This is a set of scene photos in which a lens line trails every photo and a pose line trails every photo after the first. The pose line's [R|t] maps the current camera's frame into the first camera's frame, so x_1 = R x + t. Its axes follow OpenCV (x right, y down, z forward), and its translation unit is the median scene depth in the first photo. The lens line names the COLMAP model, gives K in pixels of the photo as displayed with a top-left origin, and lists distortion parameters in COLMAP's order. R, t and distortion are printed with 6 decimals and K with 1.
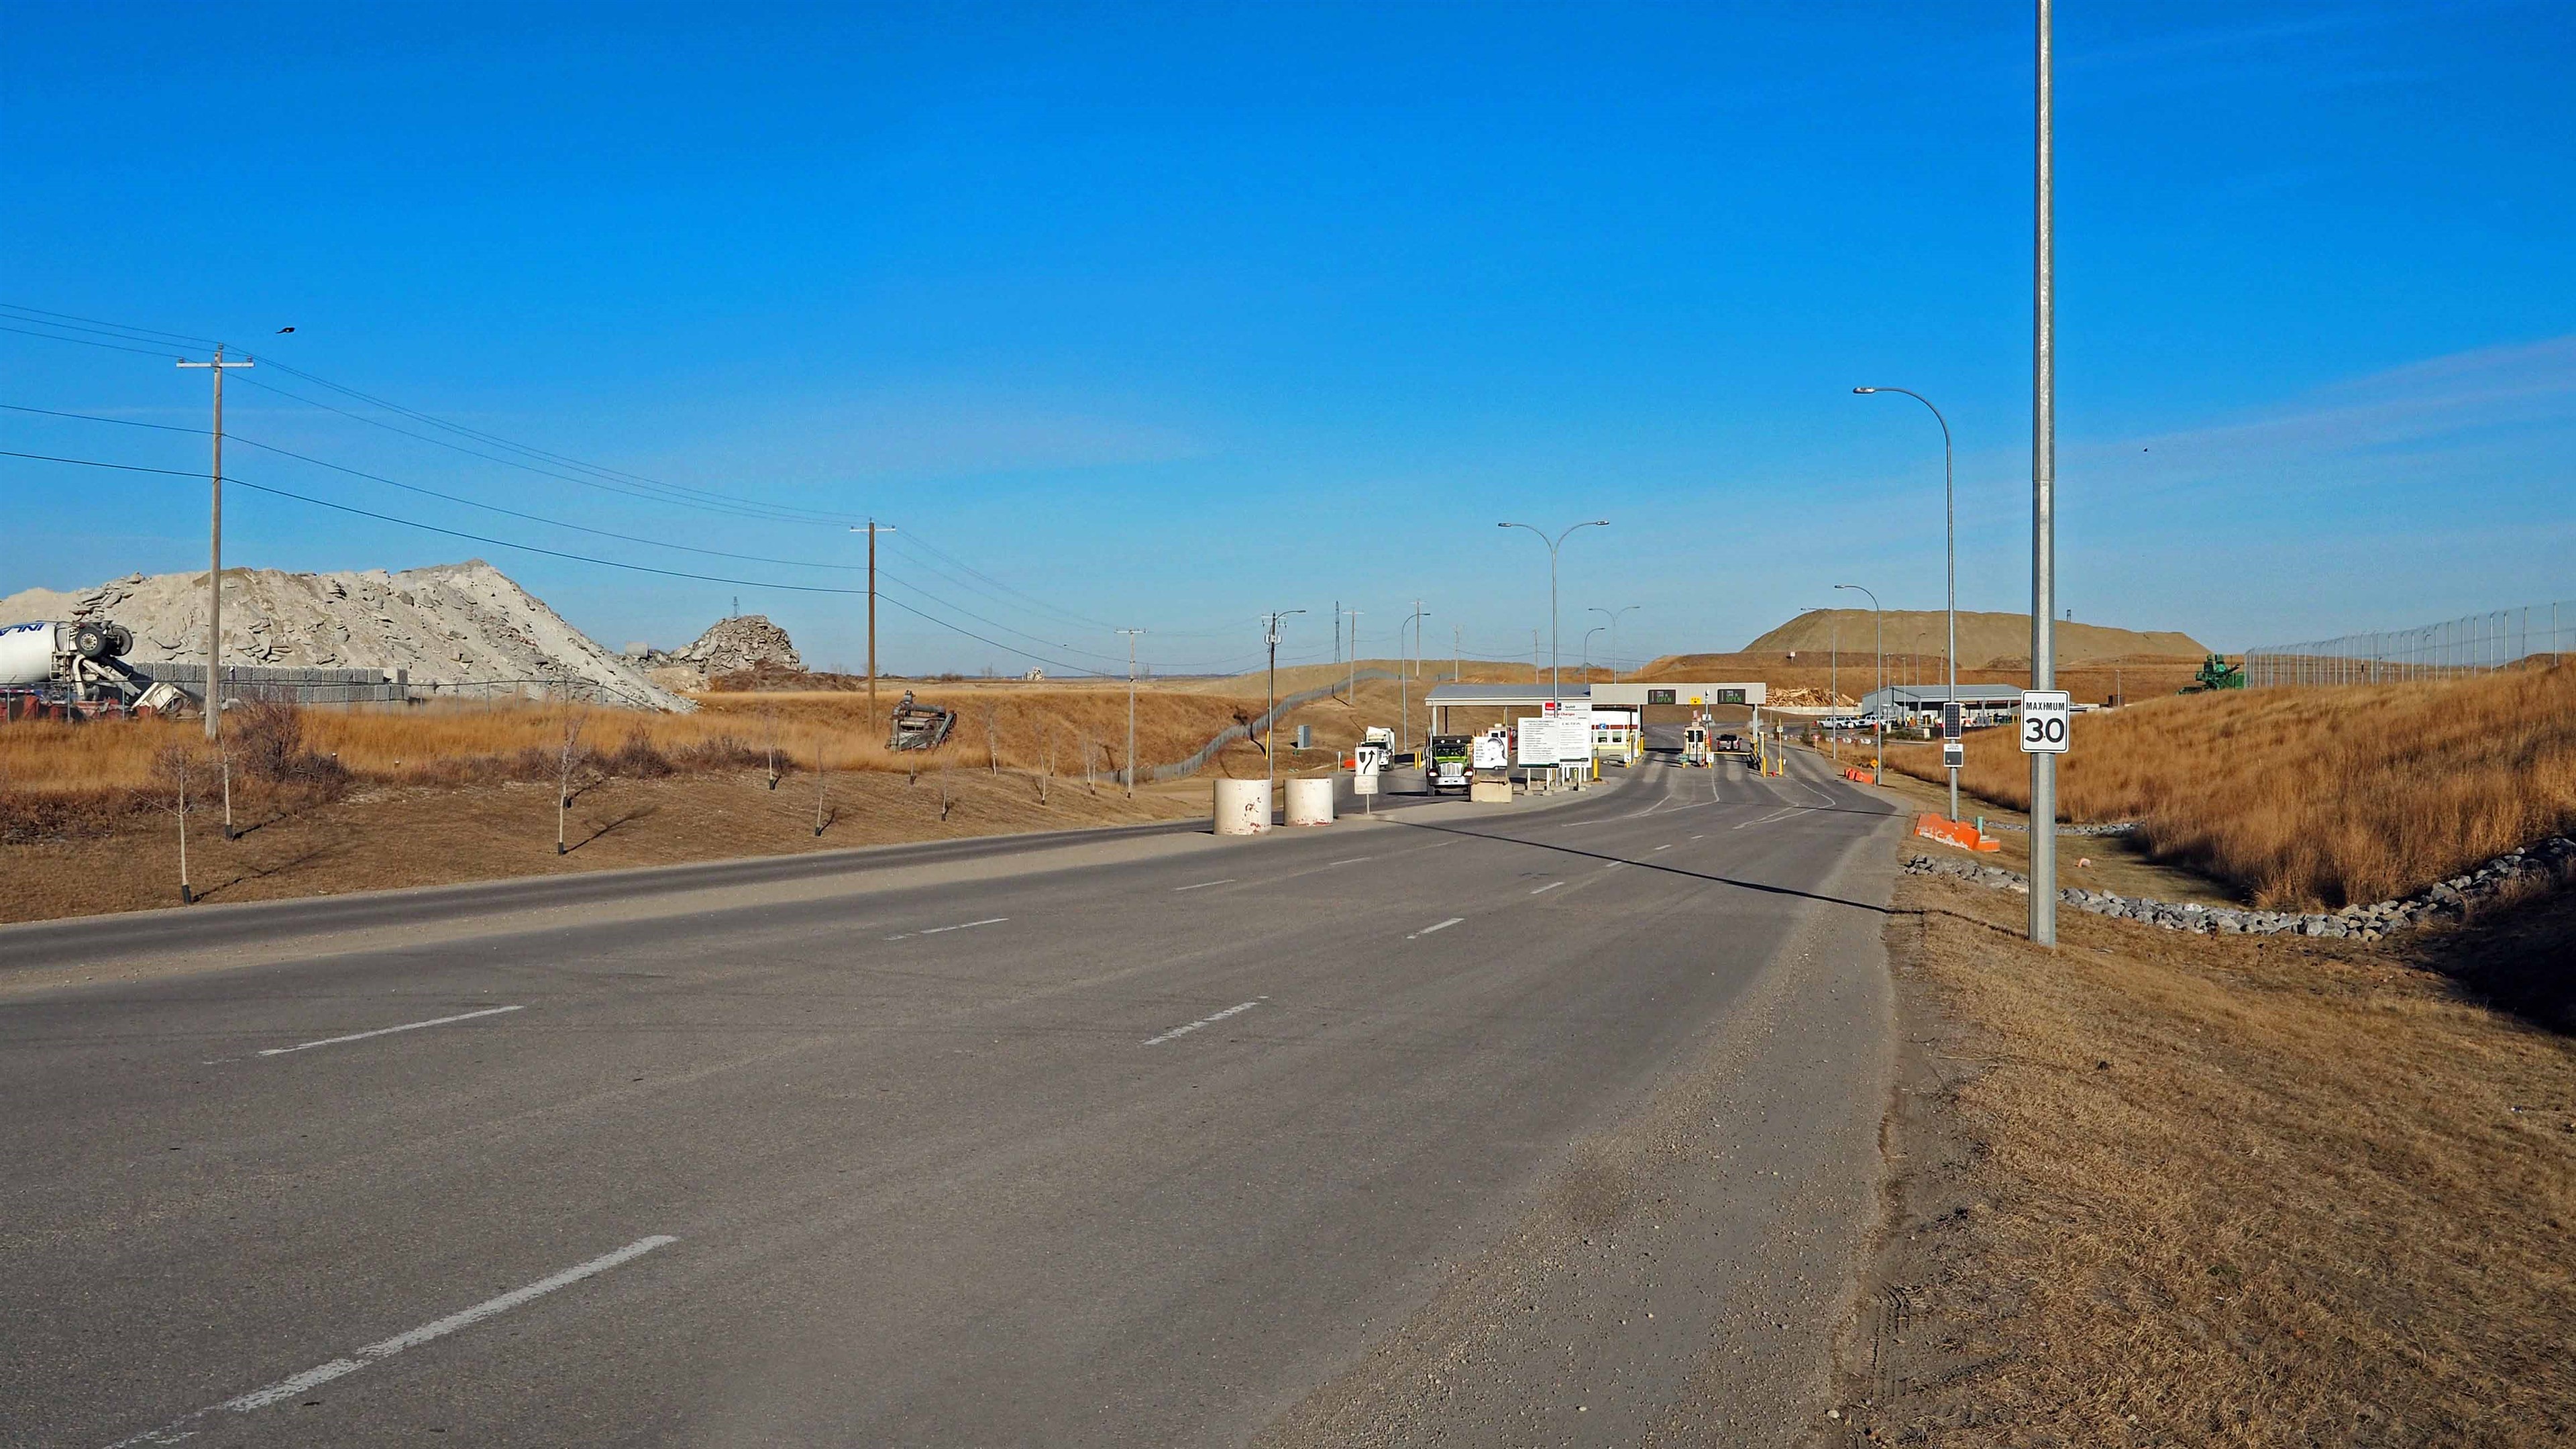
lens RADIAL K [[2807.8, 0, 1326.2], [0, 2807.8, 727.1], [0, 0, 1]] dist [0.011508, 0.003882]
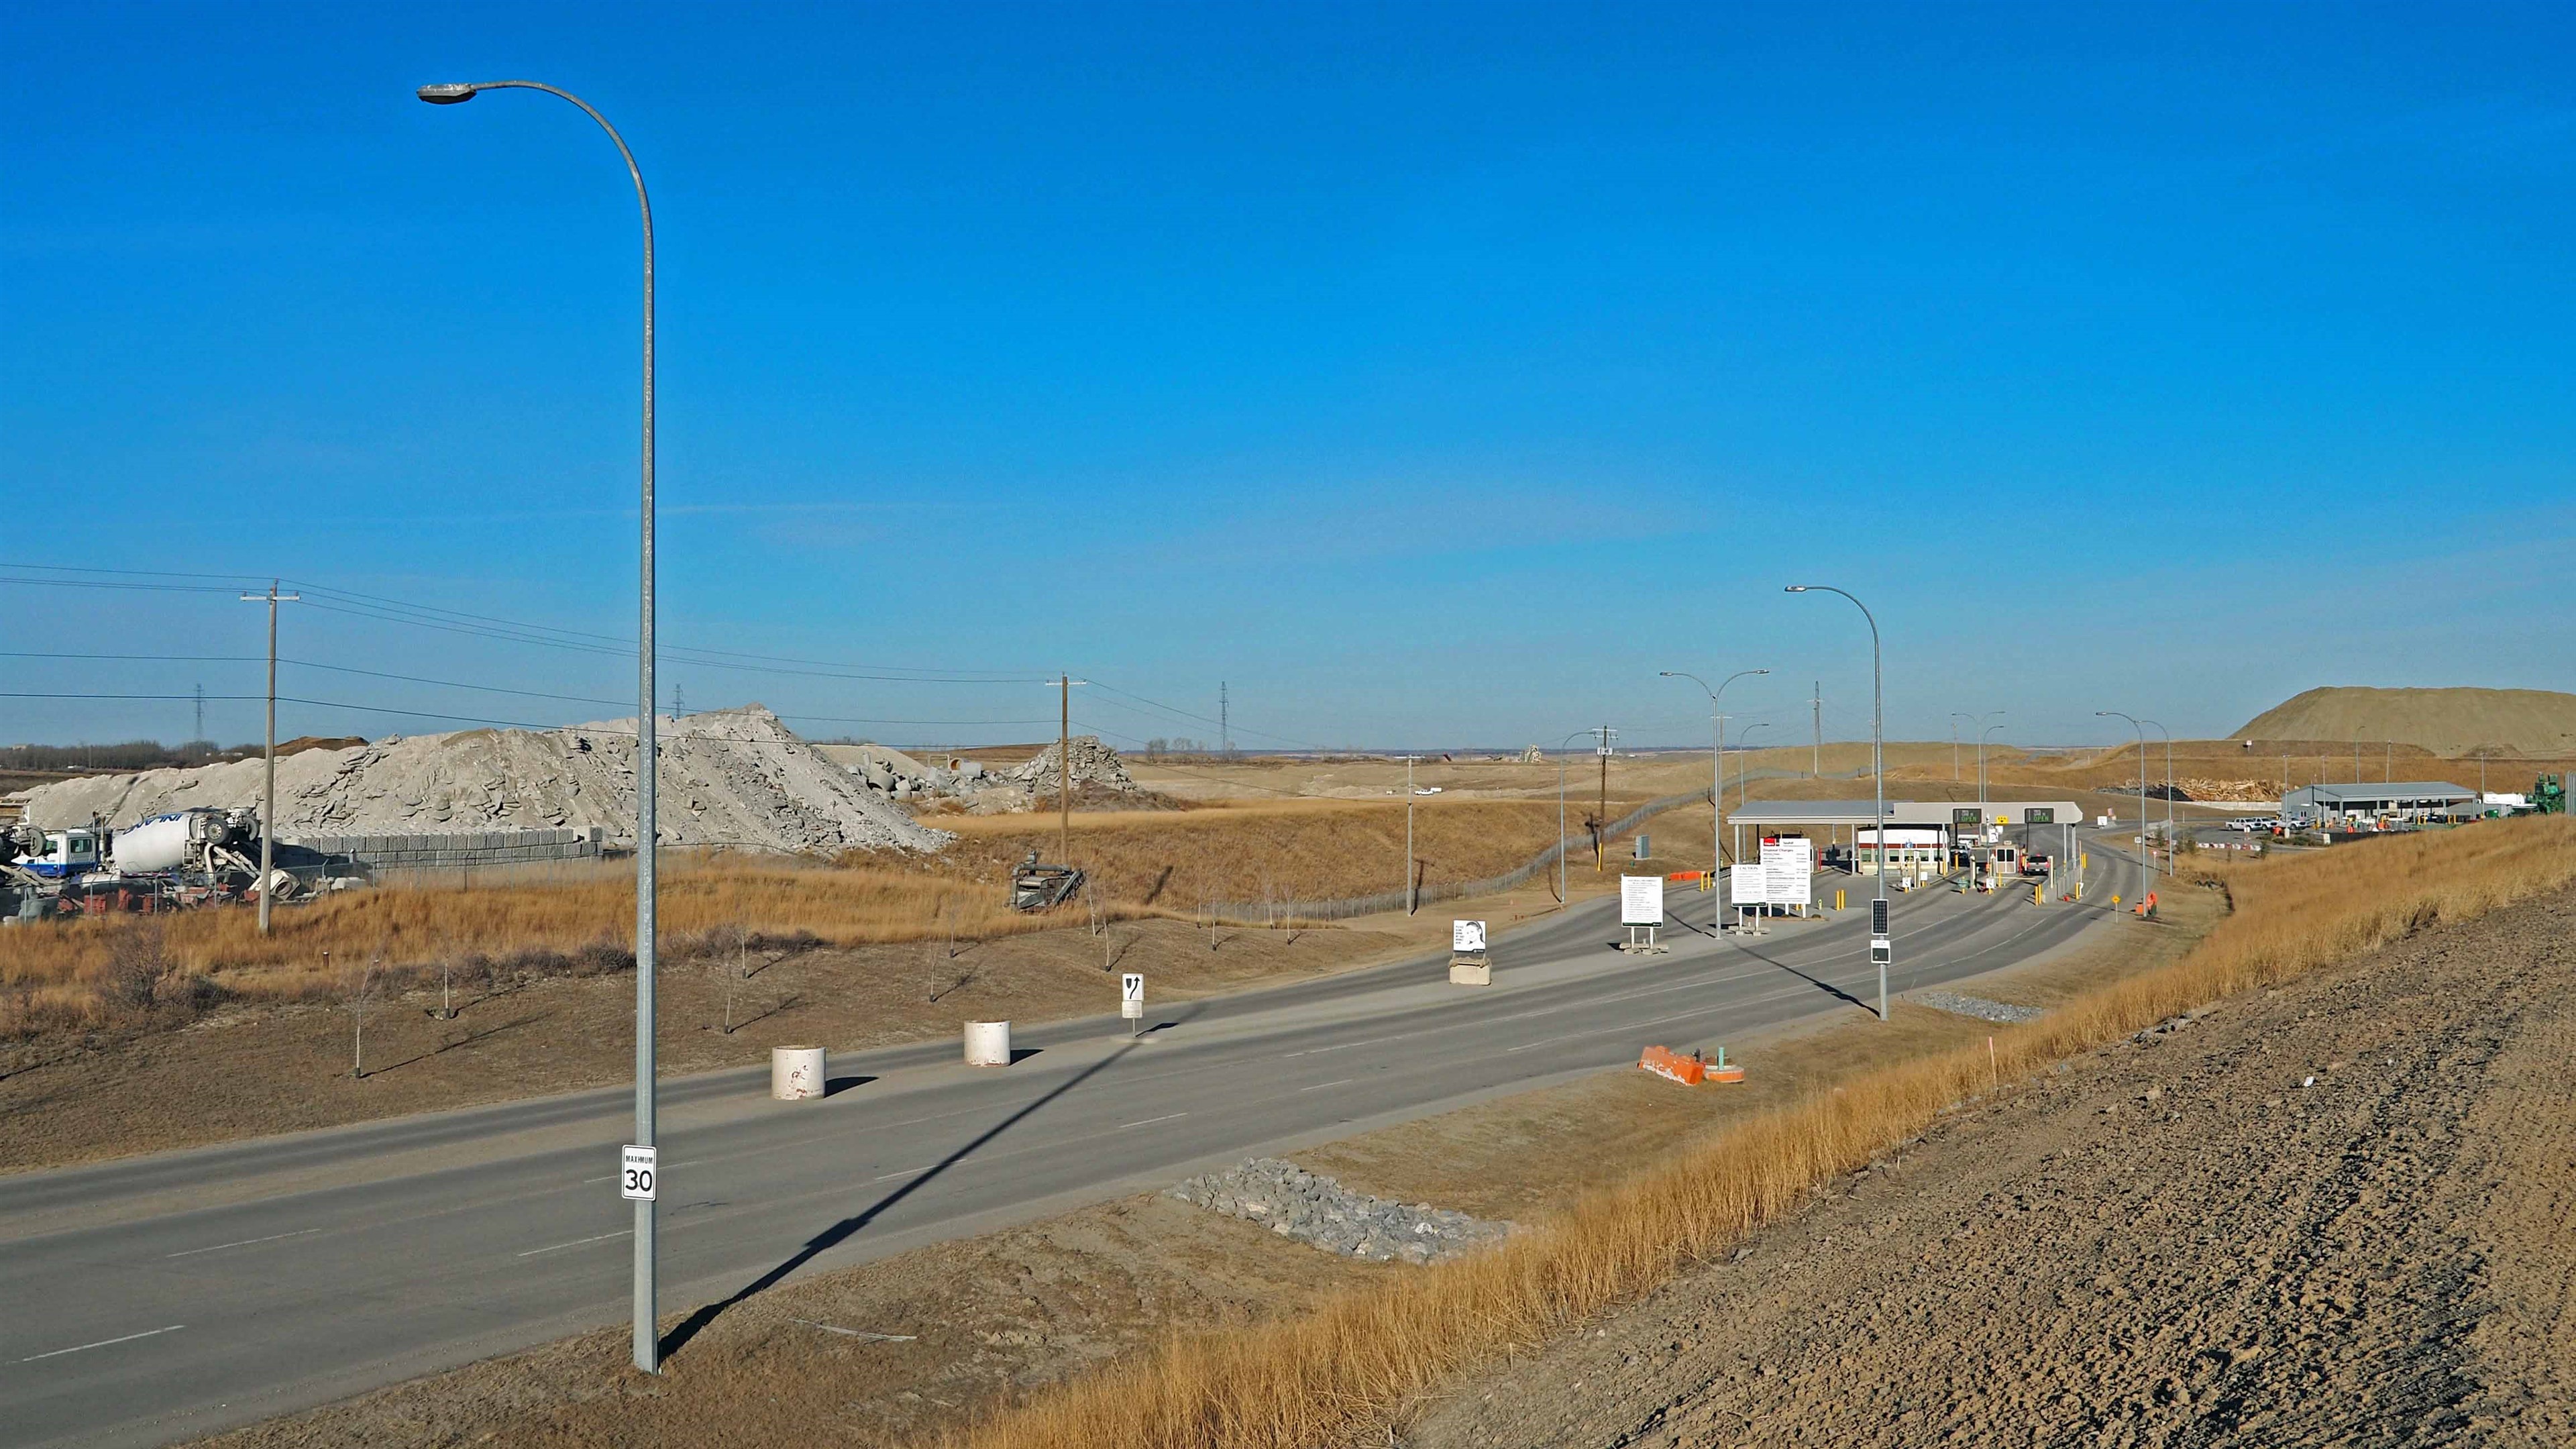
lens RADIAL K [[2807.8, 0, 1326.2], [0, 2807.8, 727.1], [0, 0, 1]] dist [0.011508, 0.003882]
pose [[0.982767, -0.005731, -0.184761, 0.130173], [0.000993, 0.999669, -0.025724, -0.027008], [0.184847, 0.025097, 0.982447, -0.015291]]
